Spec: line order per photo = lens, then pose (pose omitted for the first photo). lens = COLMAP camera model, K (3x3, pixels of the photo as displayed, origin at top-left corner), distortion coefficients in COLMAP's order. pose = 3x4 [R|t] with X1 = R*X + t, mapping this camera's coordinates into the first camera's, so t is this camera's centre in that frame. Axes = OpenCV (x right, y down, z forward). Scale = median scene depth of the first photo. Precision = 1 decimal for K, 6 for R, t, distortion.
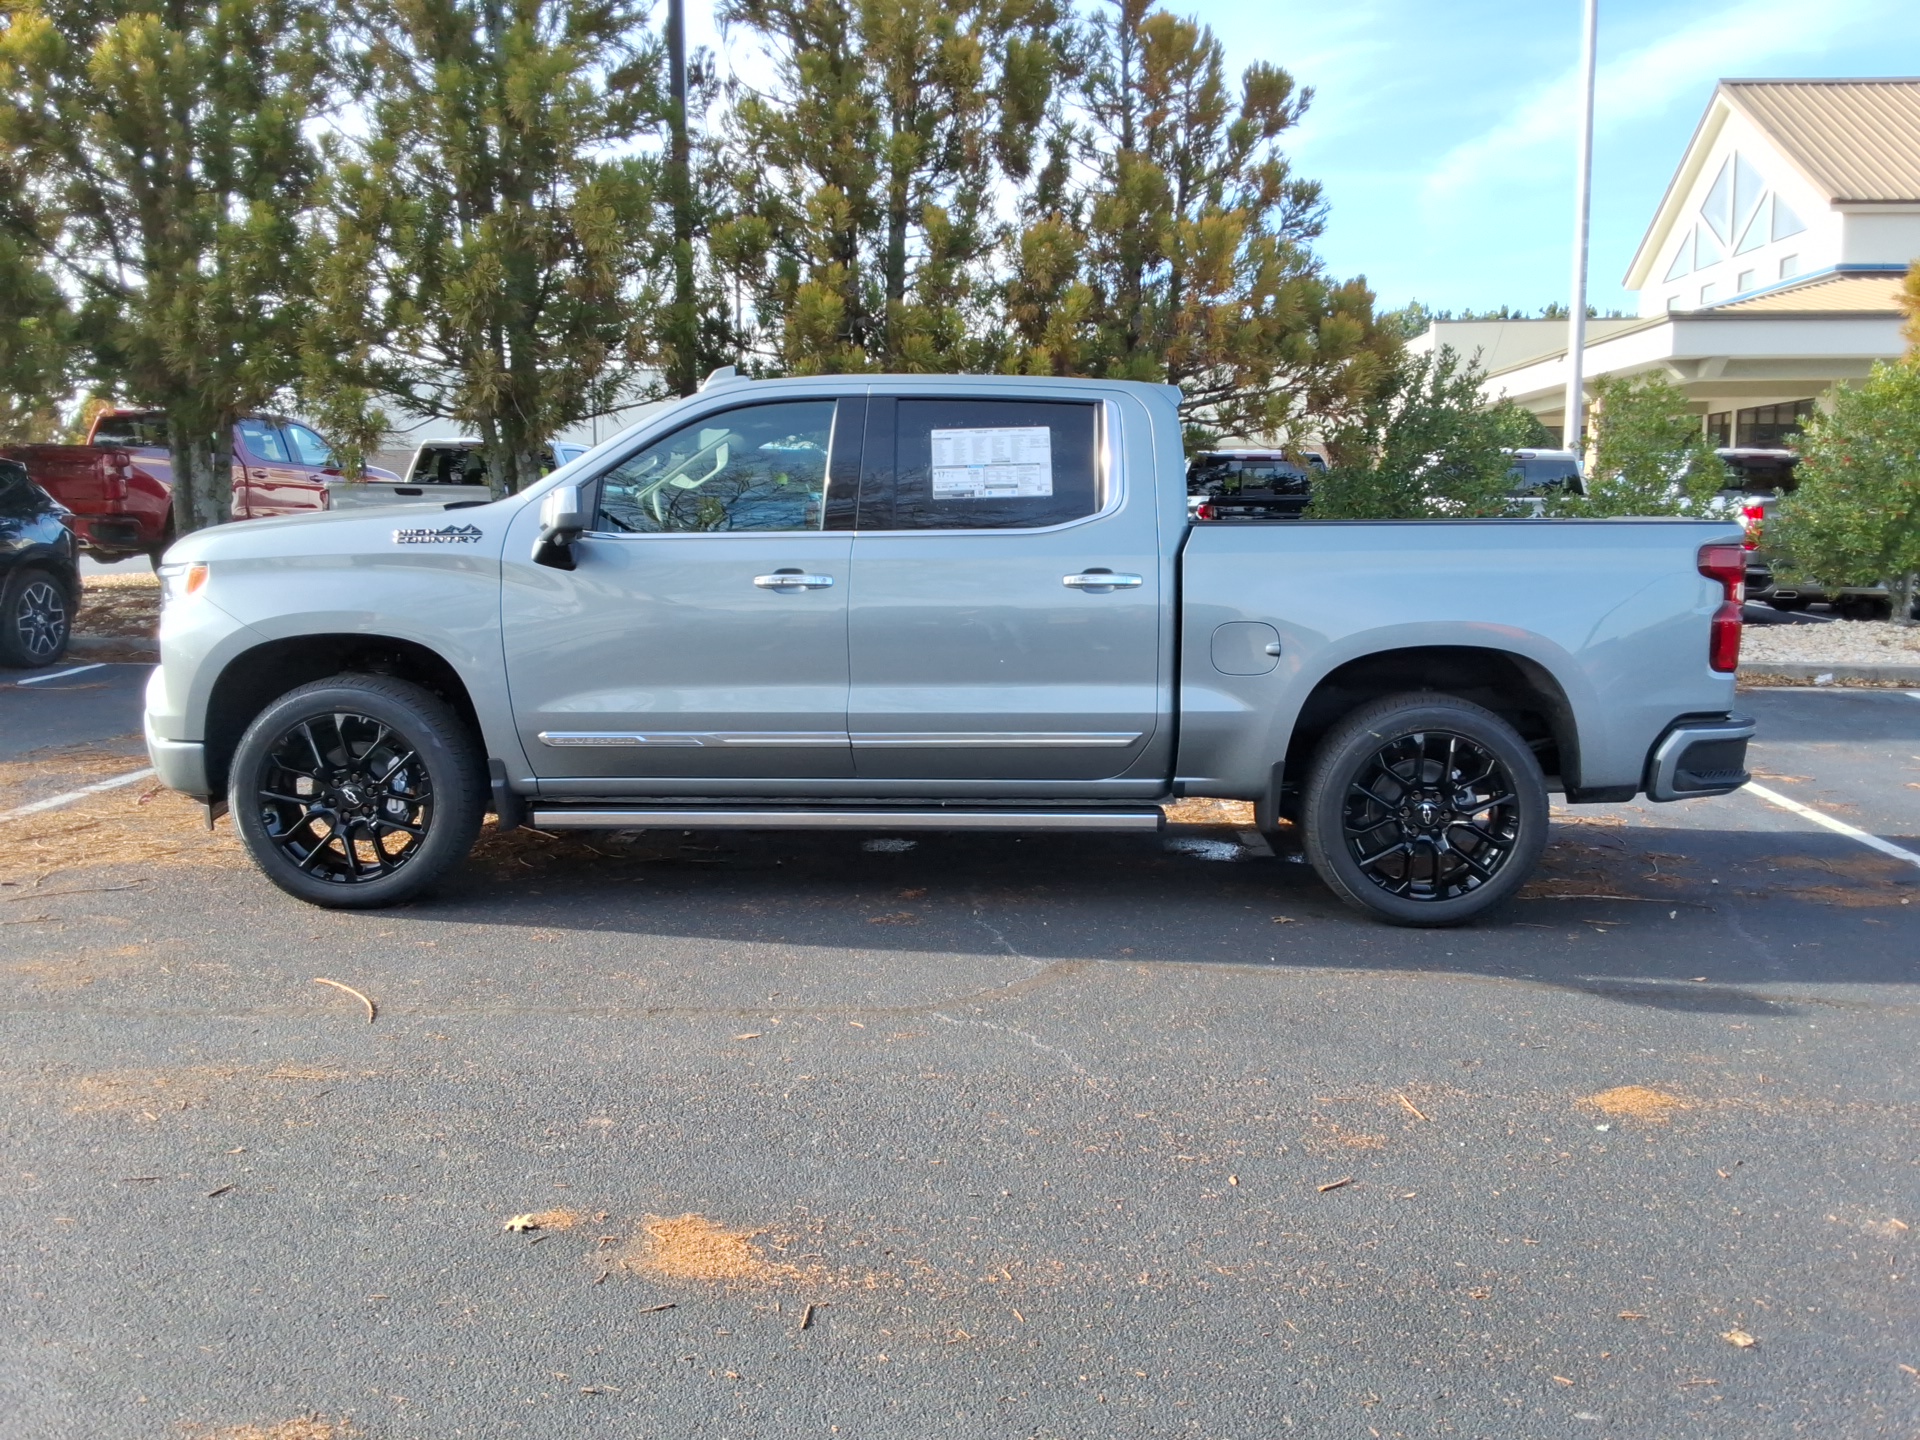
lens RADIAL K [[1531.3, 0, 960.2], [0, 1531.3, 731.3], [0, 0, 1]] dist [0.109608, -0.165775]
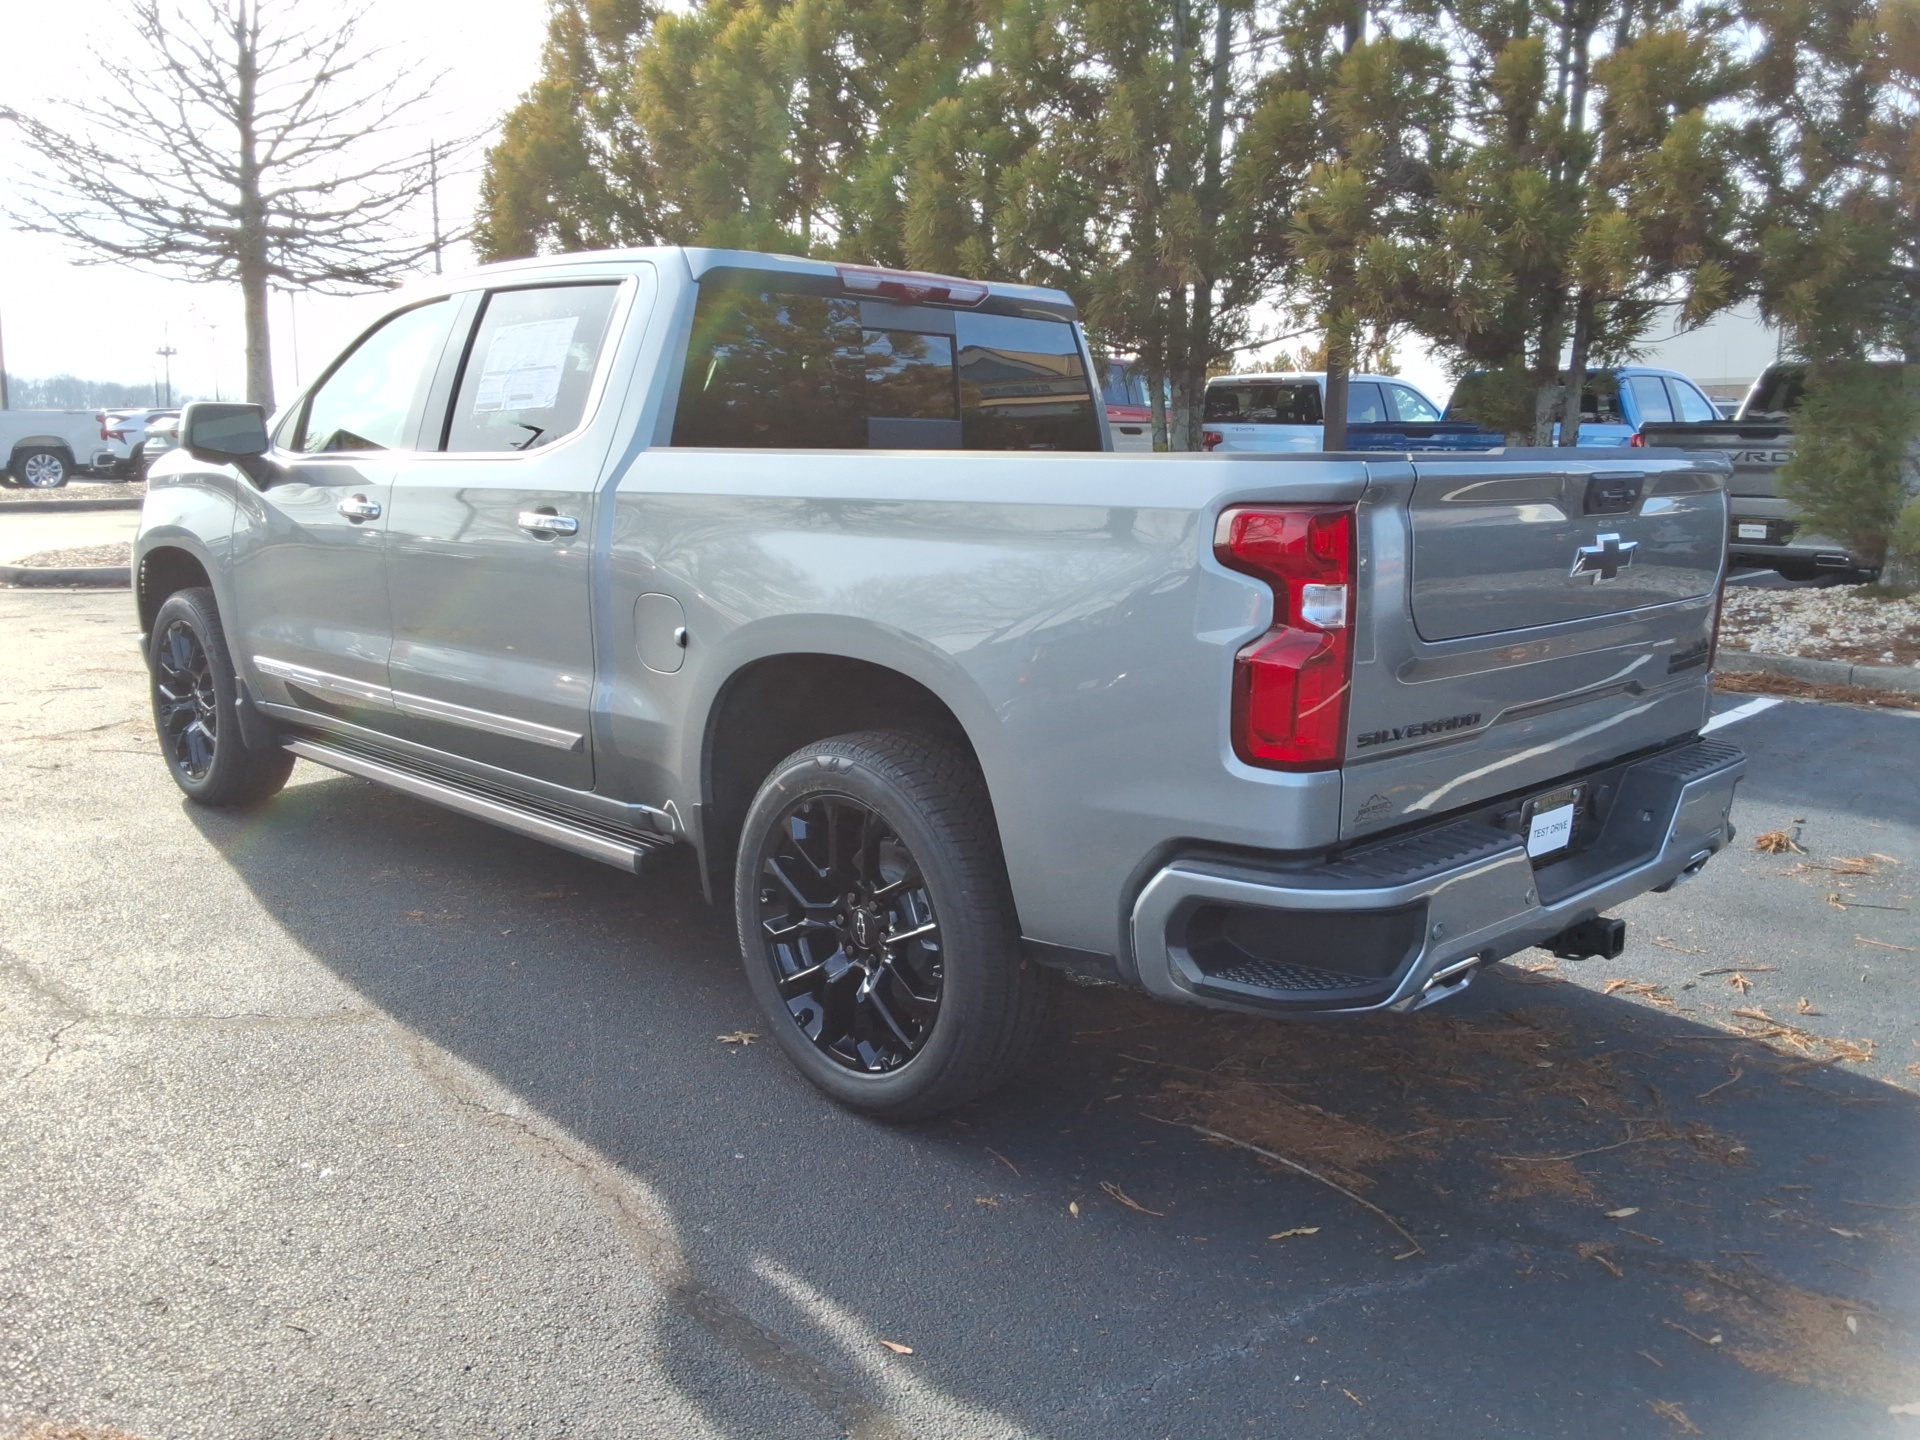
lens RADIAL K [[1531.3, 0, 969.6], [0, 1531.3, 717.1], [0, 0, 1]] dist [0.109608, -0.165775]
pose [[0.701614, 0.123515, -0.701770, 0.772425], [-0.113844, 0.991642, 0.060716, -0.072539], [0.703404, 0.037293, 0.709811, 0.614973]]
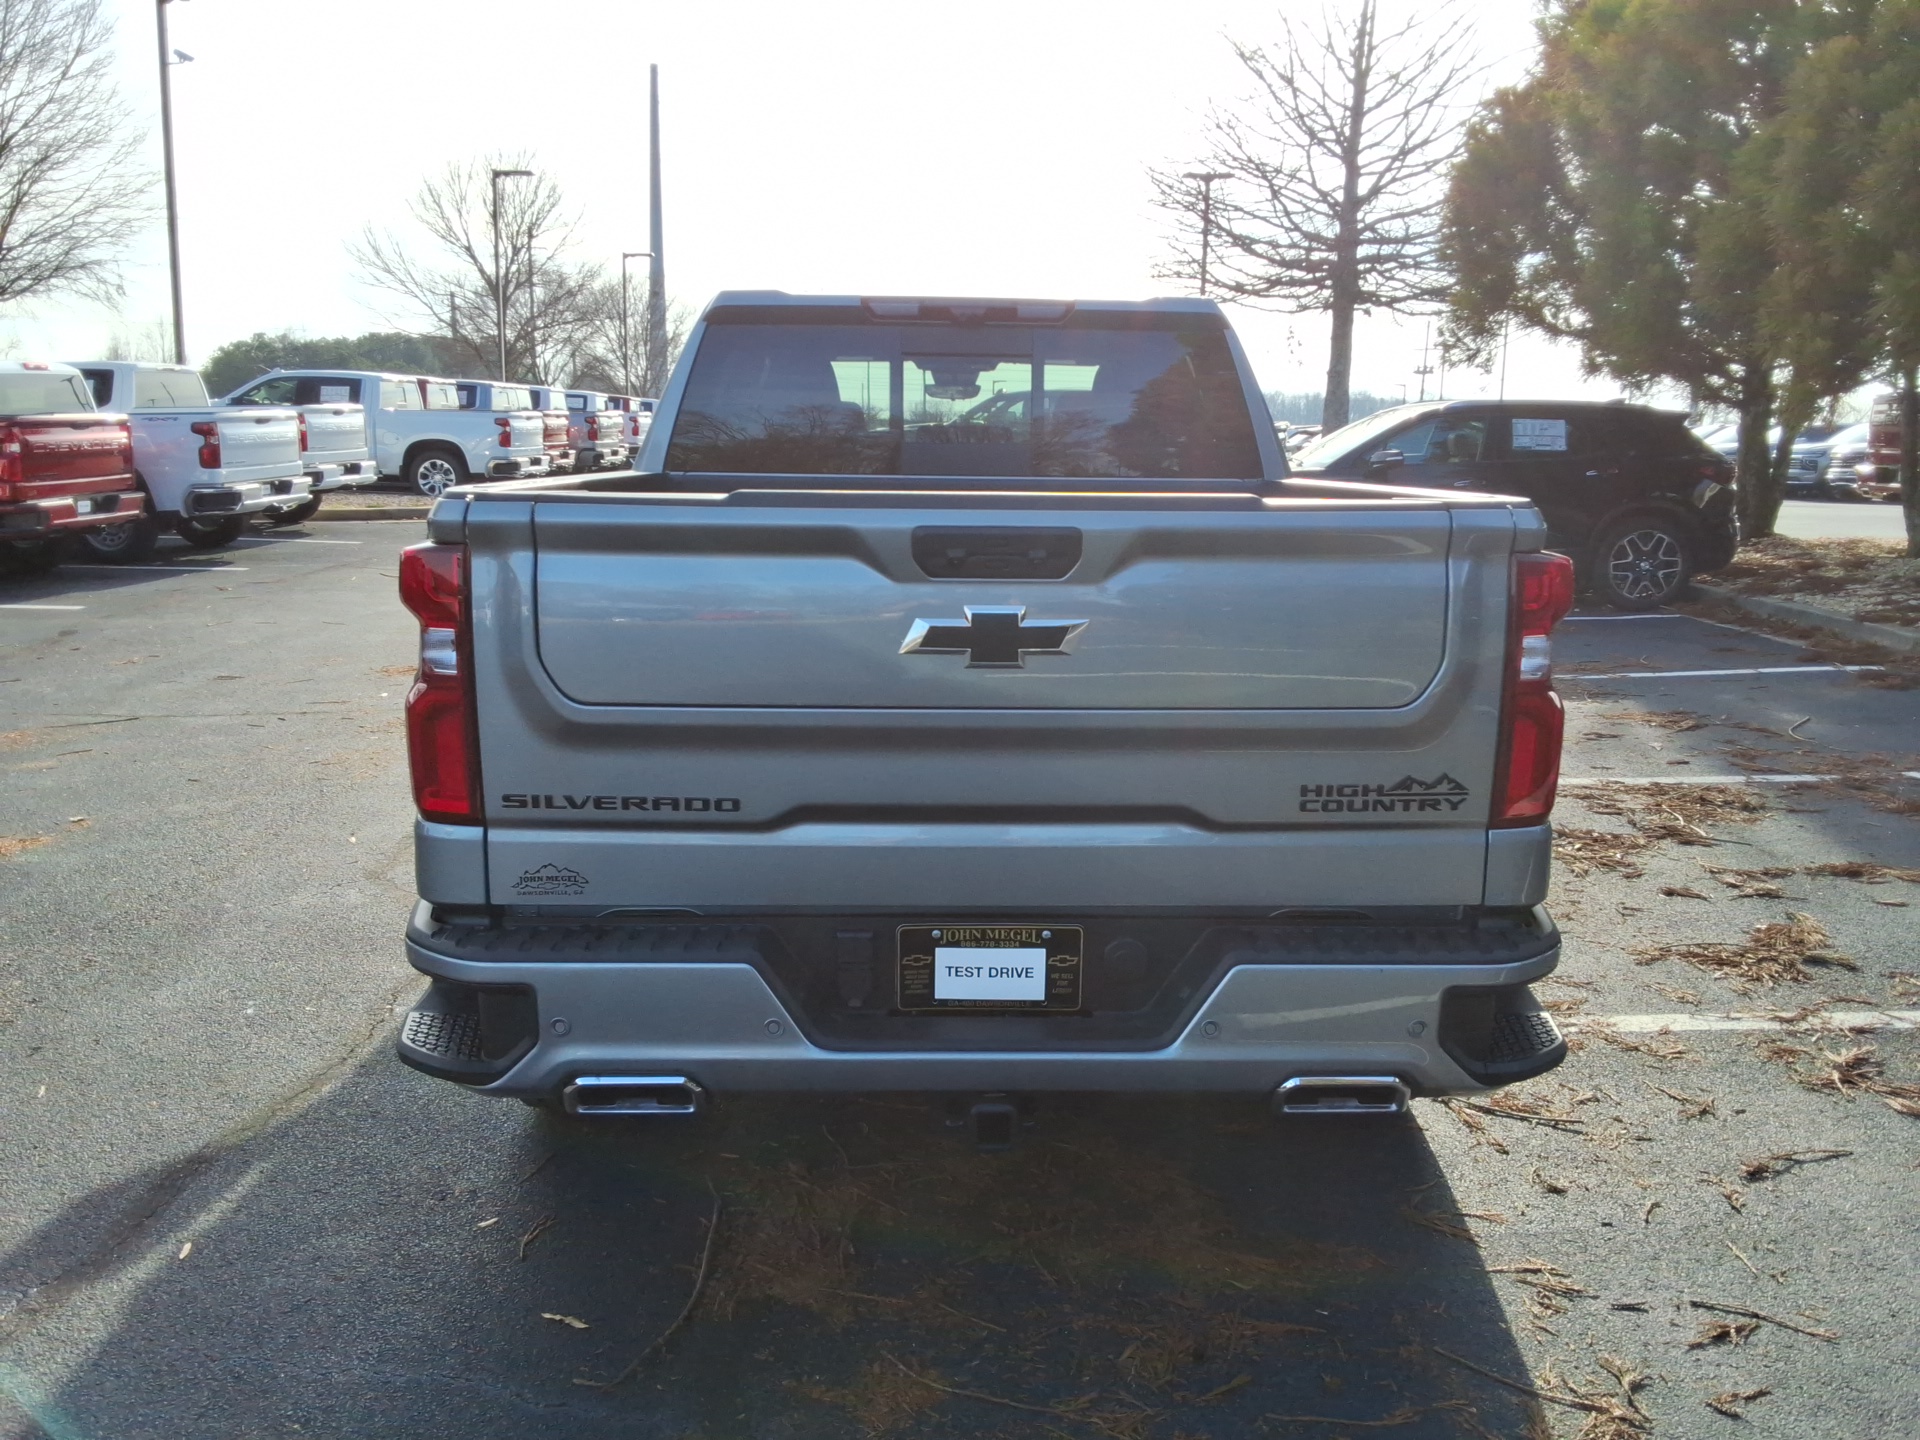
lens RADIAL K [[1531.3, 0, 981.0], [0, 1531.3, 723.8], [0, 0, 1]] dist [0.109608, -0.165775]
pose [[0.021154, 0.172735, -0.984741, 0.967291], [-0.164708, 0.972105, 0.166980, -0.172303], [0.986116, 0.158662, 0.049015, 1.171828]]
